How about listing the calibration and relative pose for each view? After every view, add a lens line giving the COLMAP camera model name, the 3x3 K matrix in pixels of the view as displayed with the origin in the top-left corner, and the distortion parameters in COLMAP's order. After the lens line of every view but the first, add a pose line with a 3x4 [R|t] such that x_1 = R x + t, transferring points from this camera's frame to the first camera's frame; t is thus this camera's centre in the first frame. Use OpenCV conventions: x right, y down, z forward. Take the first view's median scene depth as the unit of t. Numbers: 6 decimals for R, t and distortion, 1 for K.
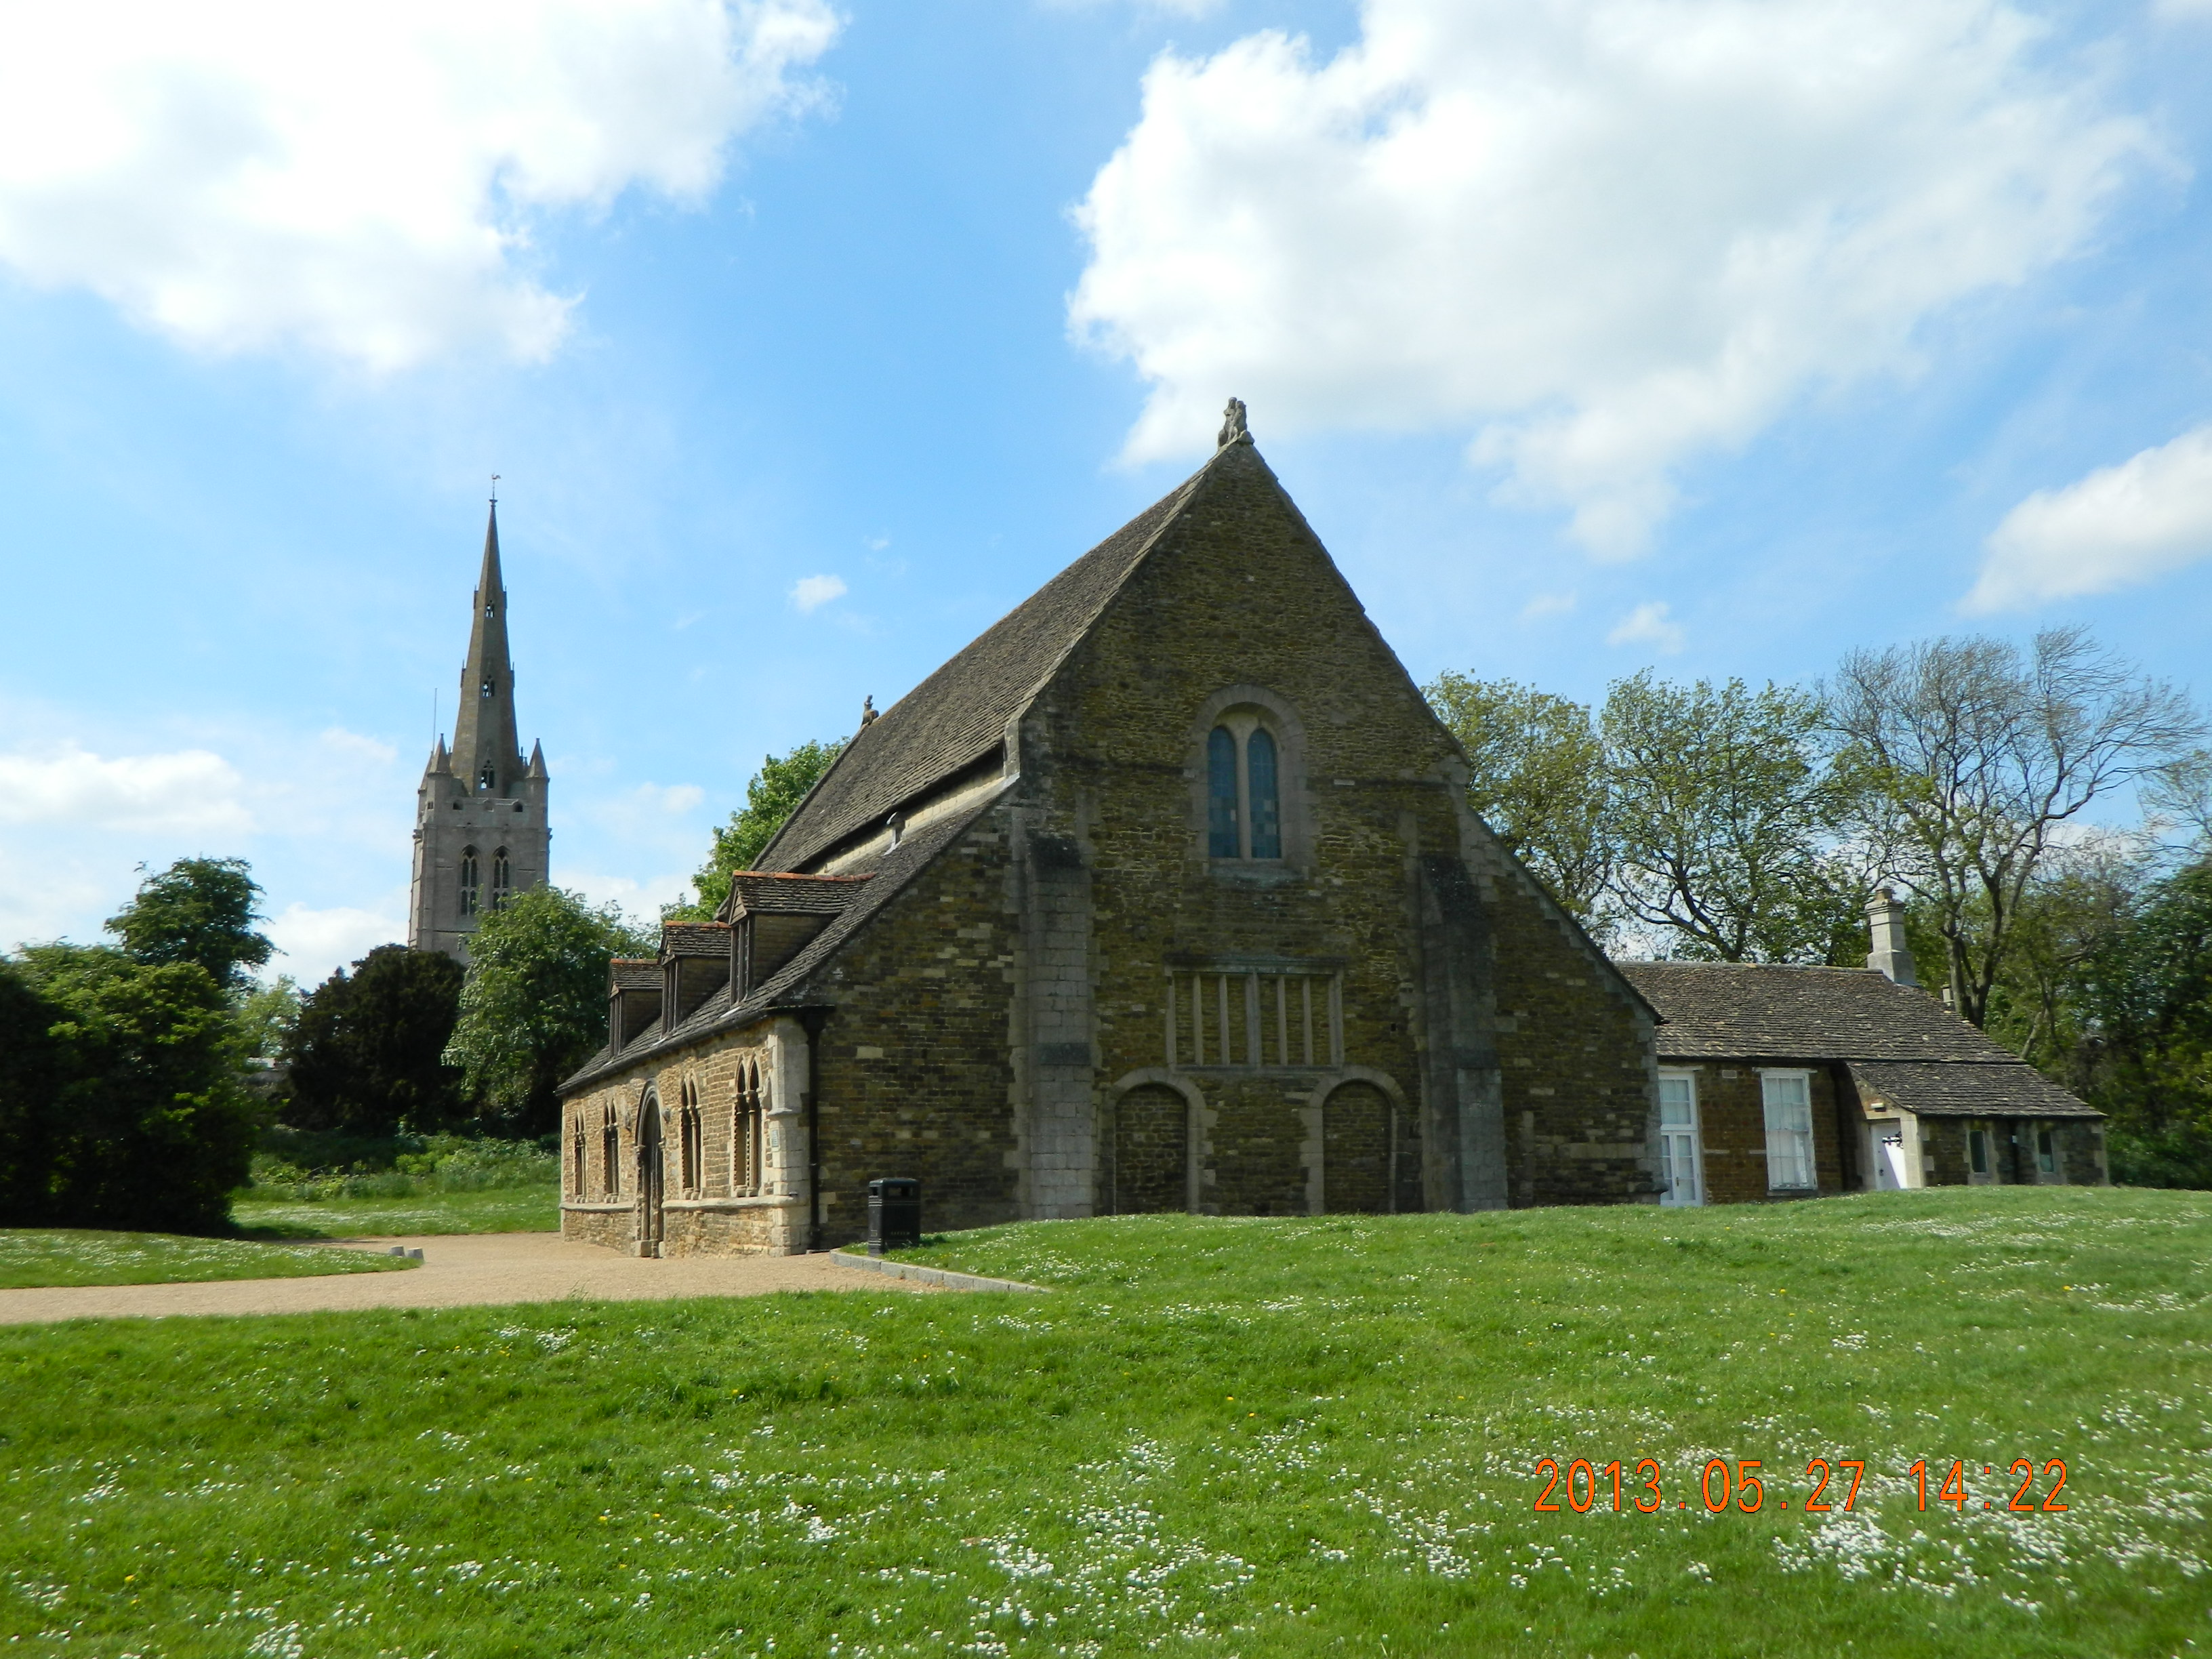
lens RADIAL K [[2007.6, 0, 1106.0], [0, 2007.6, 829.5], [0, 0, 1]] dist [-0.000521, 0.000452]
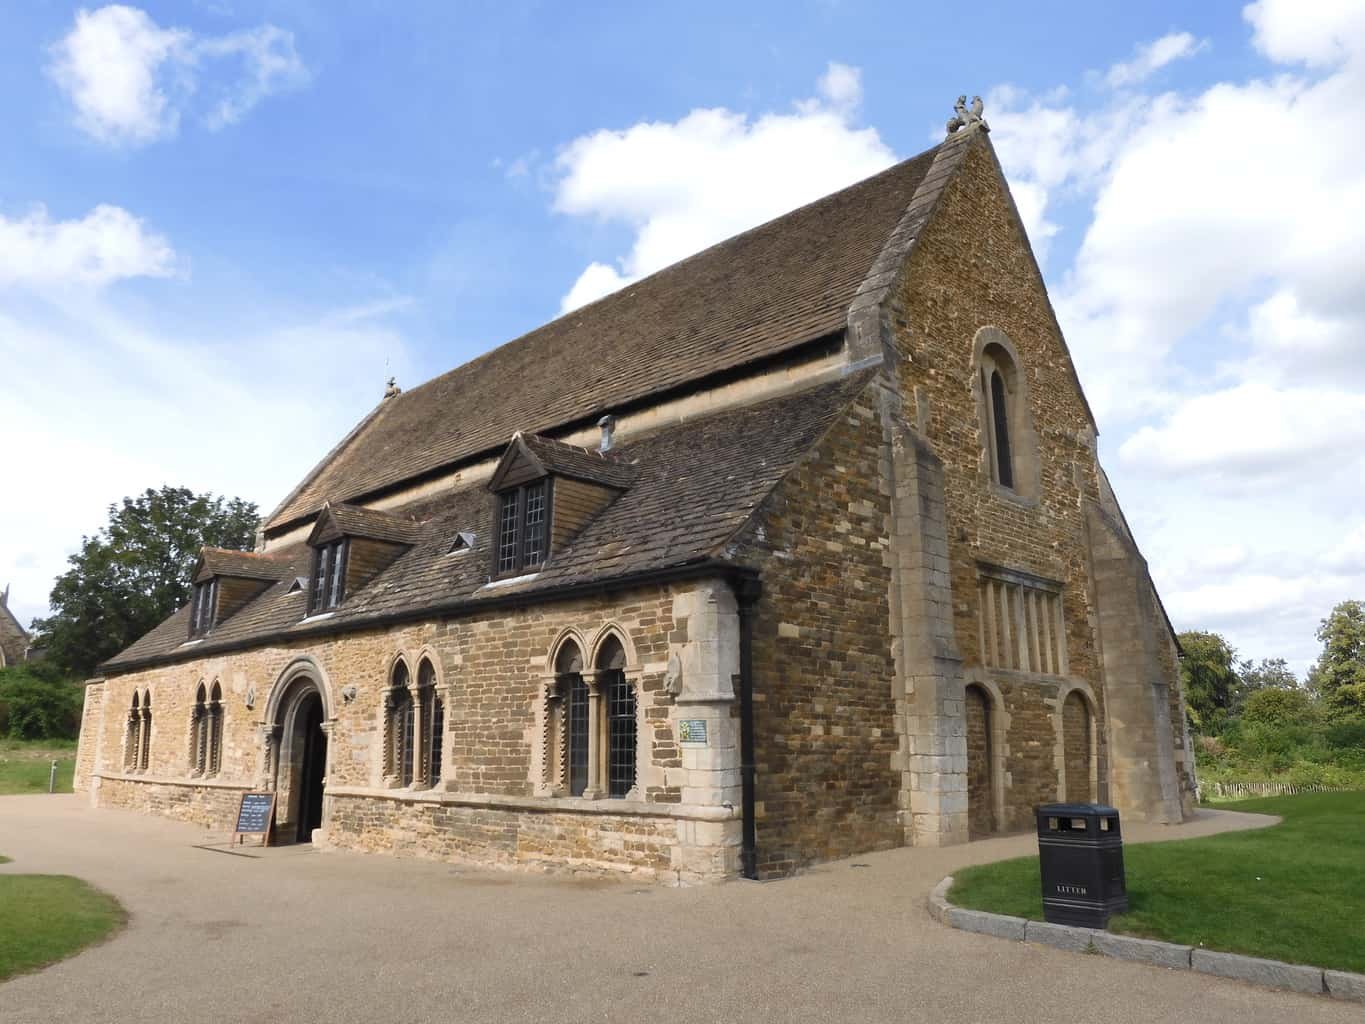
lens RADIAL K [[984.2, 0, 682.5], [0, 984.2, 512.0], [0, 0, 1]] dist [-0.002992, -0.000455]
pose [[0.925416, 0.111542, 0.362166, -0.305337], [-0.091290, 0.993173, -0.072616, 0.093247], [-0.367794, 0.034138, 0.929281, 0.615478]]
